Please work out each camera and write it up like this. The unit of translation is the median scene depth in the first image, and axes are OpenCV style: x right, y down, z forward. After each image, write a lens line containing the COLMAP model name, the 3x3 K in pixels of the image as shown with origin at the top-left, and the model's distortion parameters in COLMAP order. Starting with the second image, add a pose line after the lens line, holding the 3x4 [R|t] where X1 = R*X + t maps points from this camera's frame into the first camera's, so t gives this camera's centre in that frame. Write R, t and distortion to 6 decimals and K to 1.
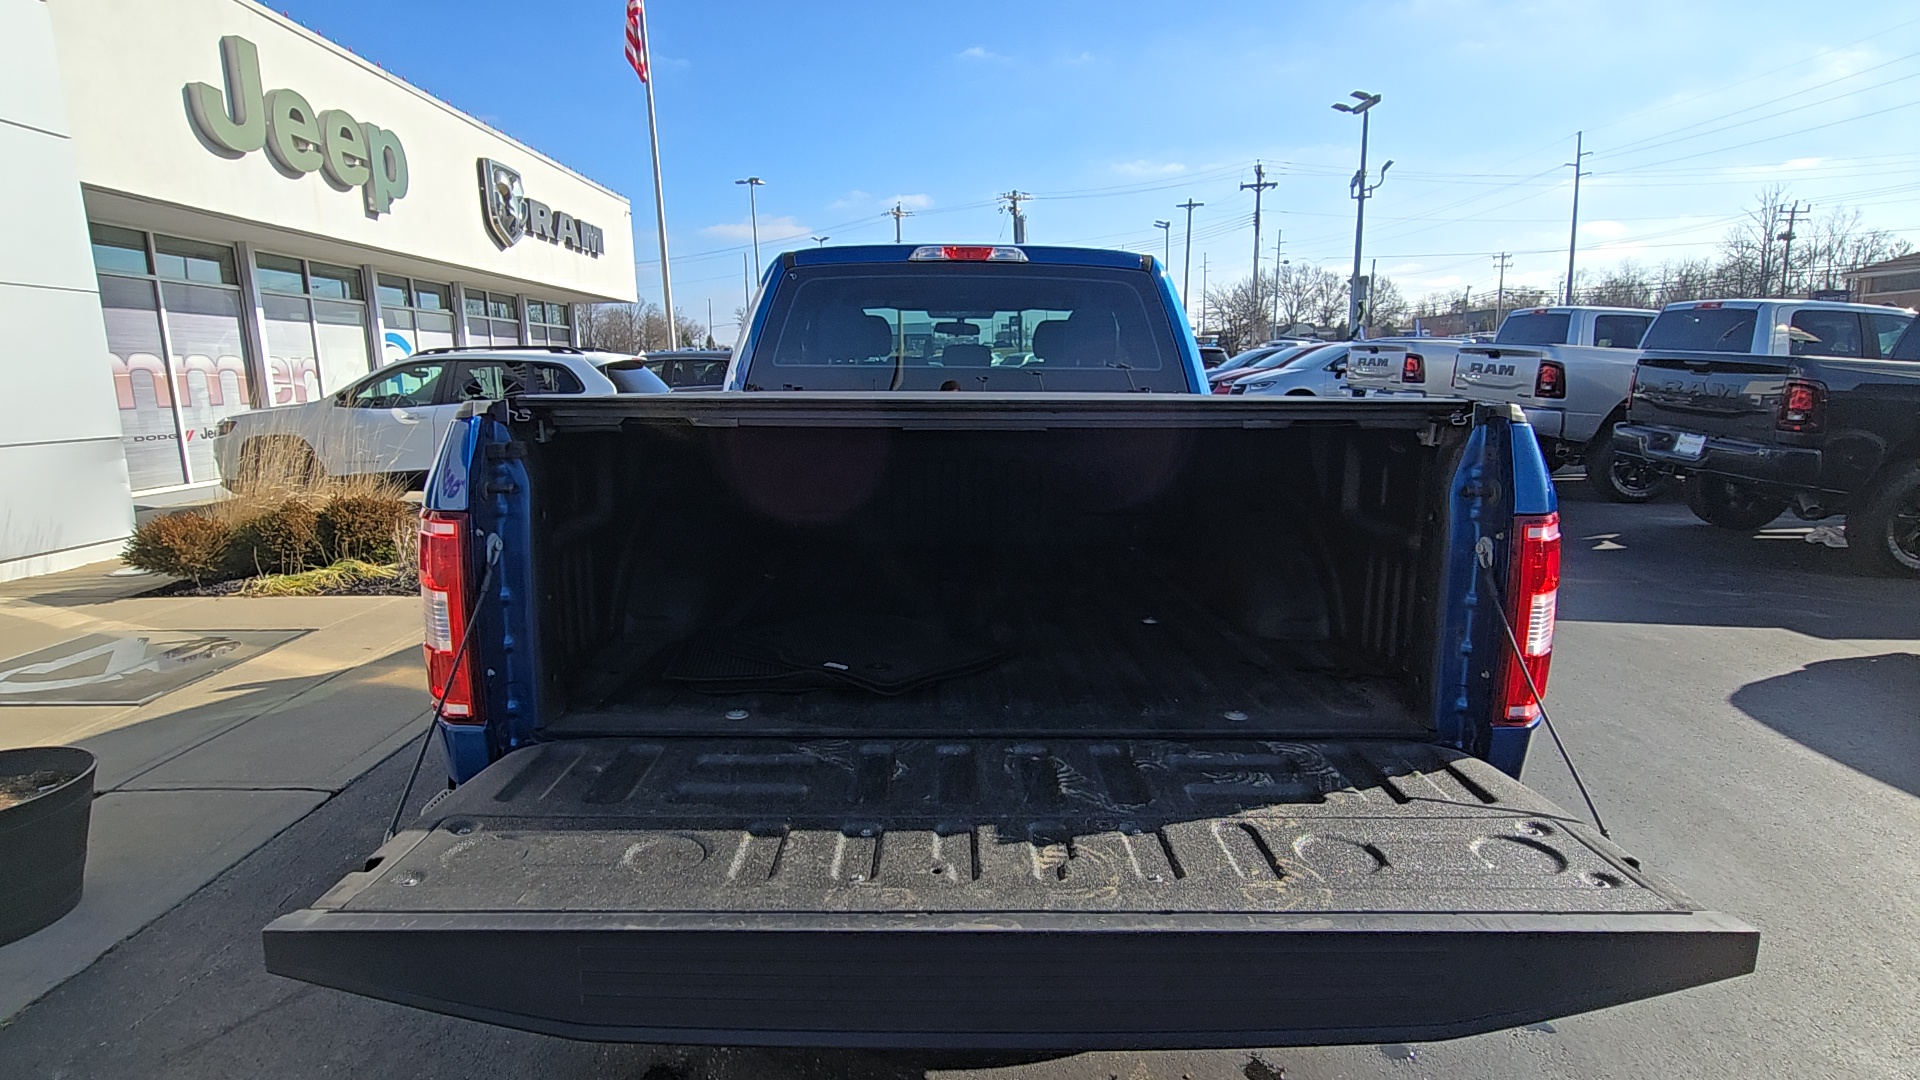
lens RADIAL K [[978.3, 0, 958.0], [0, 978.3, 543.5], [0, 0, 1]] dist [0.003377, -0.000270]
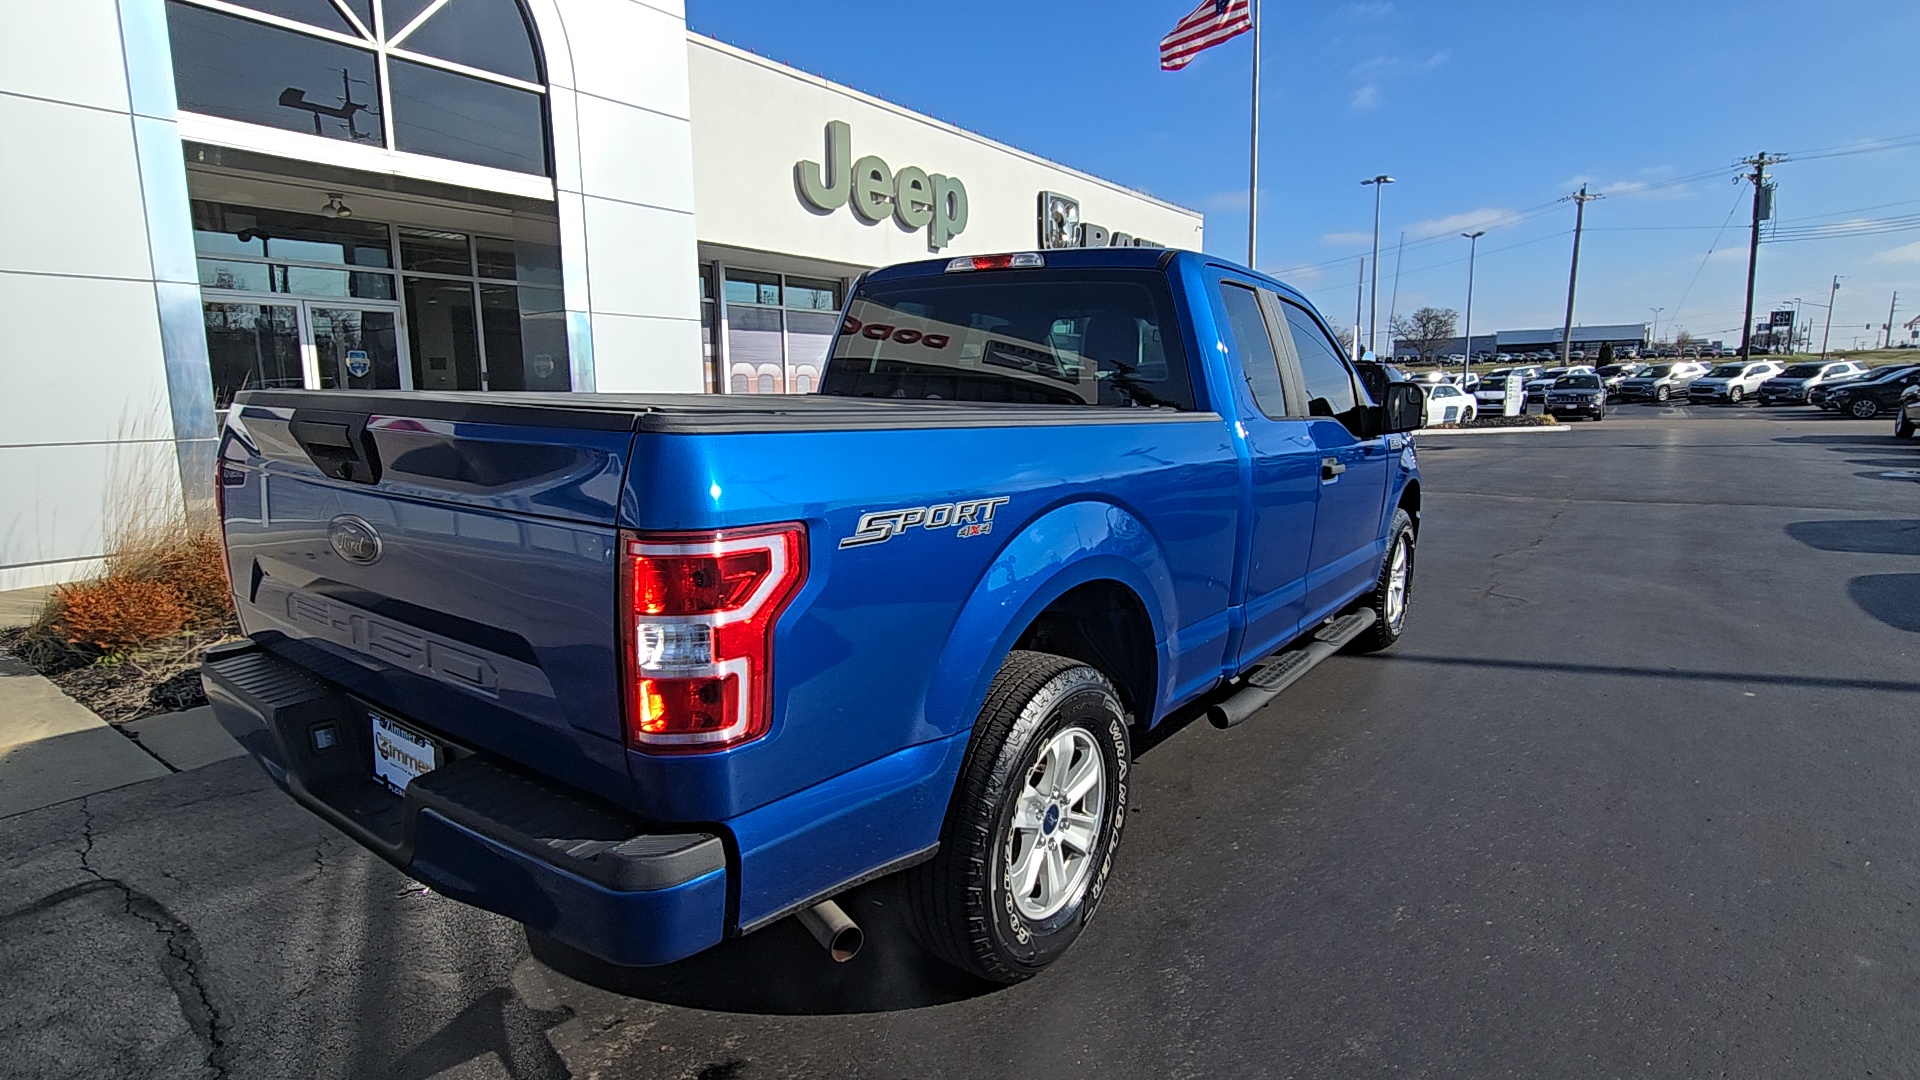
lens RADIAL K [[978.3, 0, 958.0], [0, 978.3, 543.5], [0, 0, 1]] dist [0.003377, -0.000270]
pose [[0.801667, 0.107555, -0.588015, 0.184940], [-0.113255, 0.993192, 0.027262, -0.010910], [0.586944, 0.044741, 0.808390, 0.057694]]
